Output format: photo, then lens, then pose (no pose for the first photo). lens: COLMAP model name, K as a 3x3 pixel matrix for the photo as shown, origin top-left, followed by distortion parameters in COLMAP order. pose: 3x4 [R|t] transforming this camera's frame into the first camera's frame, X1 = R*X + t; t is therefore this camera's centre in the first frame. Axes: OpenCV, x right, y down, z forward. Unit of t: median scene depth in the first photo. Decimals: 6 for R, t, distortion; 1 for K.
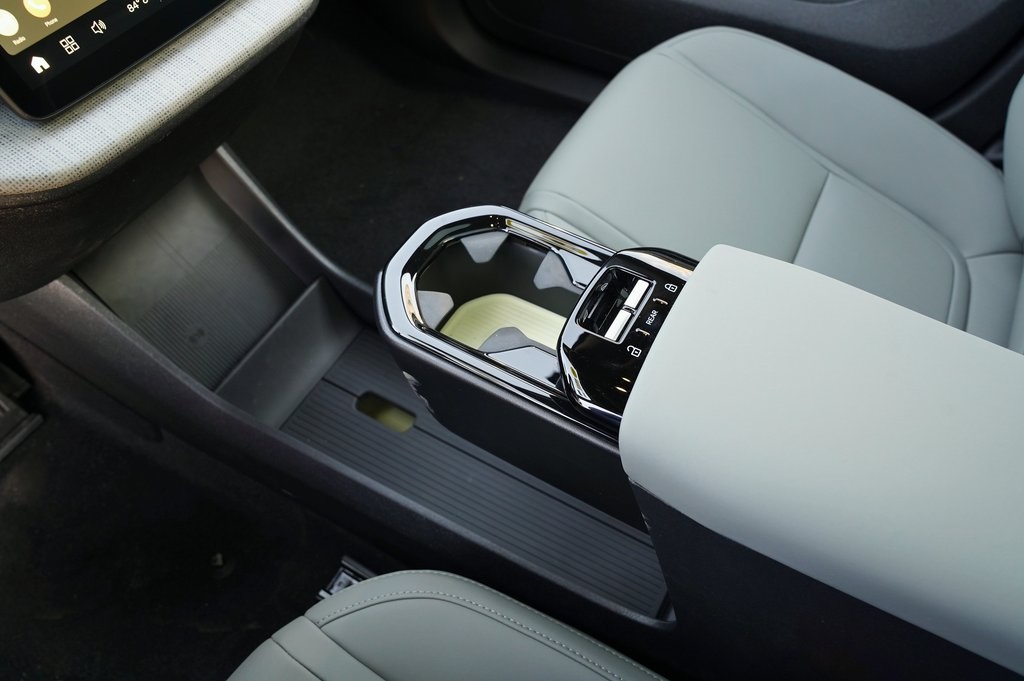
lens RADIAL K [[715.0, 0, 512.0], [0, 715.0, 340.5], [0, 0, 1]] dist [-0.131463, 0.100225]
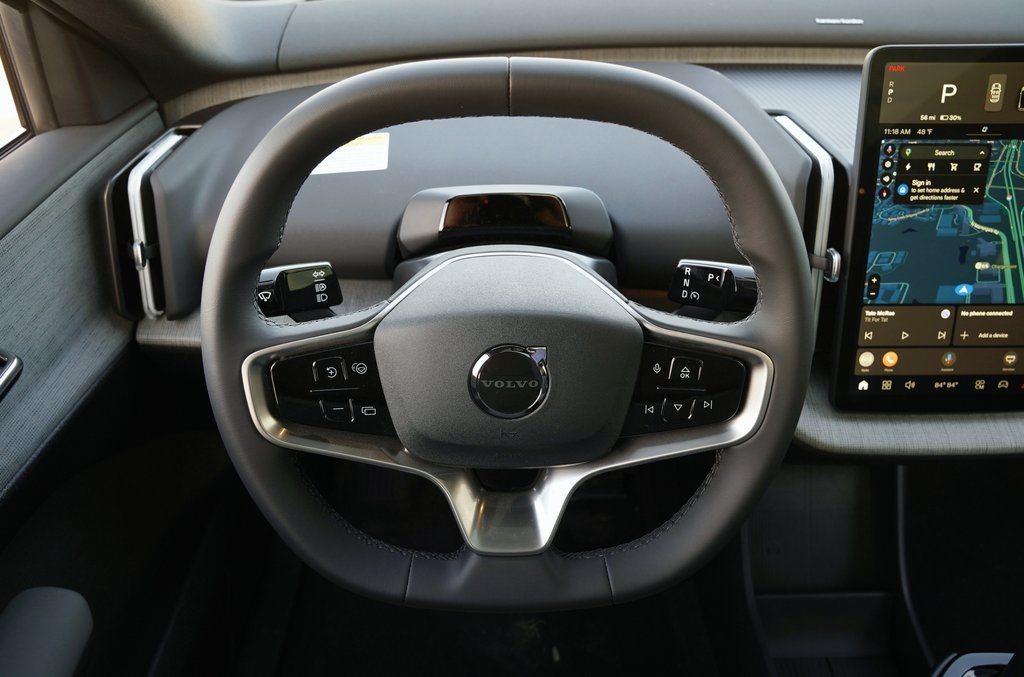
lens RADIAL K [[772.8, 0, 512.0], [0, 772.8, 338.5], [0, 0, 1]] dist [-0.106271, 0.109787]
pose [[0.512736, 0.547596, -0.661242, -0.020549], [-0.710966, 0.702564, 0.030523, 0.030829], [0.481279, 0.454471, 0.749551, -0.660282]]
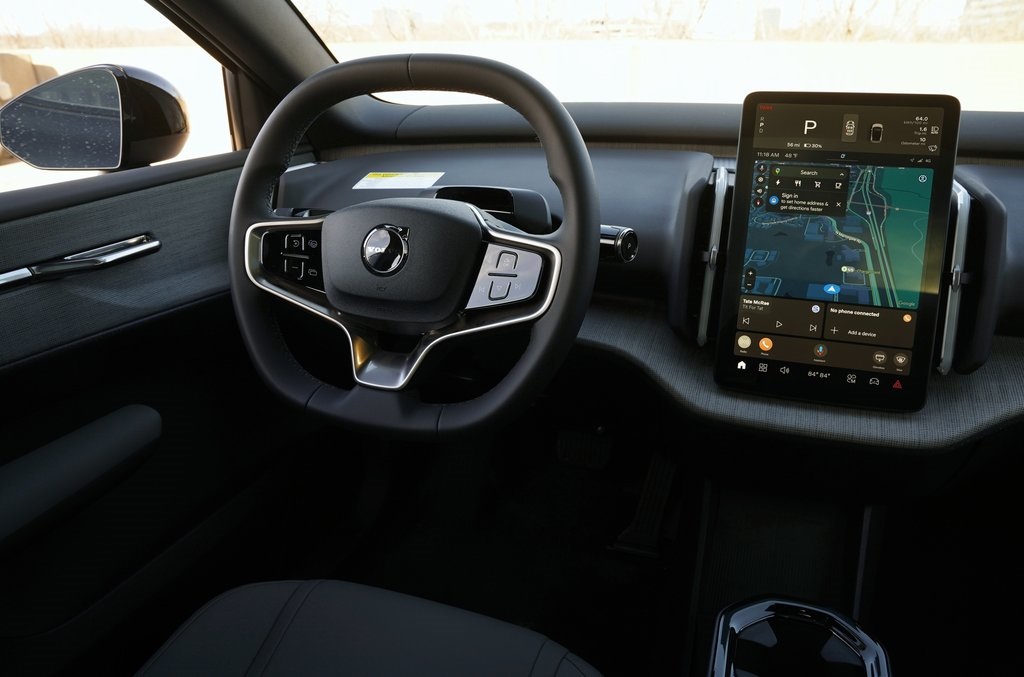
lens RADIAL K [[715.0, 0, 512.0], [0, 715.0, 338.5], [0, 0, 1]] dist [-0.131463, 0.100225]
pose [[0.170558, 0.402695, -0.899303, 0.775985], [-0.793484, 0.597249, 0.116950, -0.170748], [0.584203, 0.693636, 0.421398, -0.164245]]
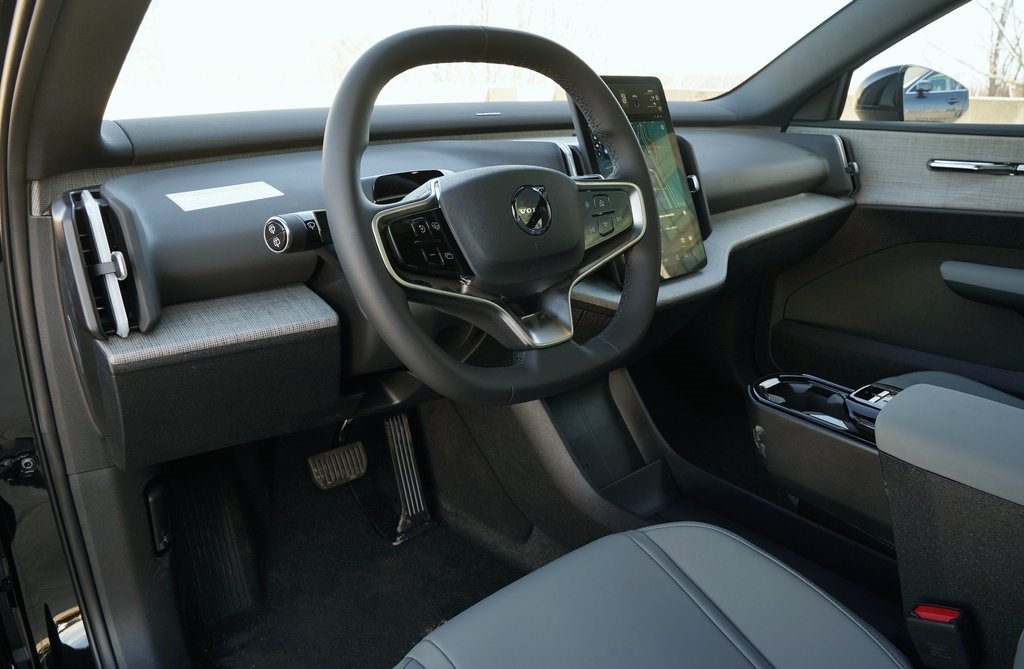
lens RADIAL K [[713.4, 0, 512.0], [0, 713.4, 334.5], [0, 0, 1]] dist [-0.107522, 0.002609]
pose [[0.938354, 0.133305, -0.318937, -0.223481], [-0.291648, 0.800592, -0.523444, 1.153710], [0.185561, 0.584193, 0.790117, -0.888862]]
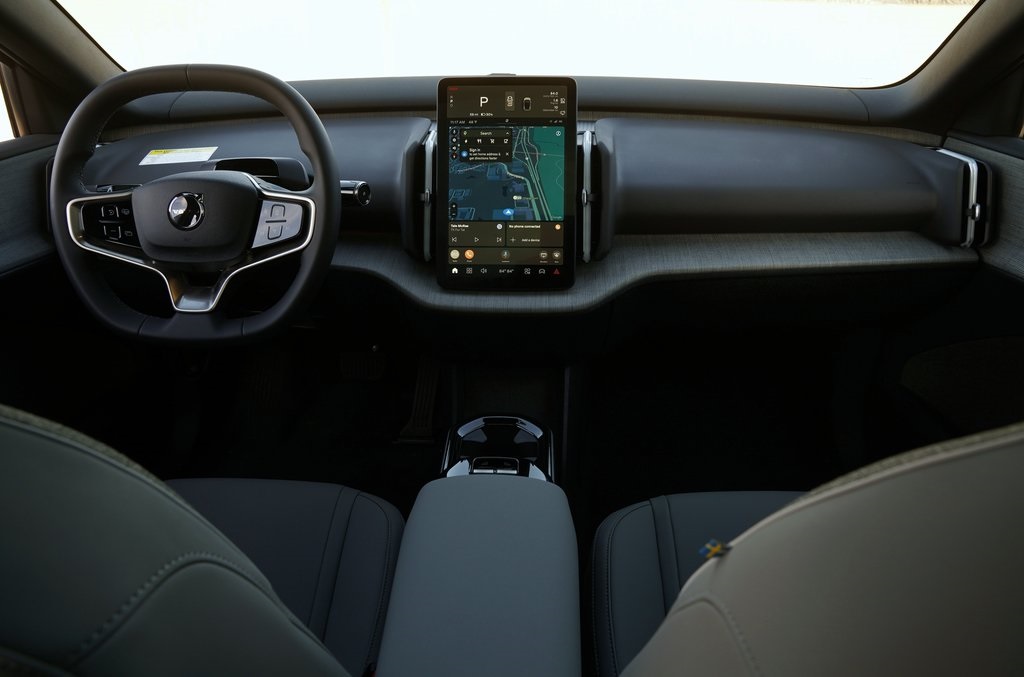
lens RADIAL K [[715.0, 0, 512.0], [0, 715.0, 338.5], [0, 0, 1]] dist [-0.131463, 0.100225]
pose [[0.467341, 0.420149, -0.777861, 1.482773], [-0.724629, 0.686087, -0.064780, -0.194918], [0.506463, 0.593935, 0.625089, -0.385278]]
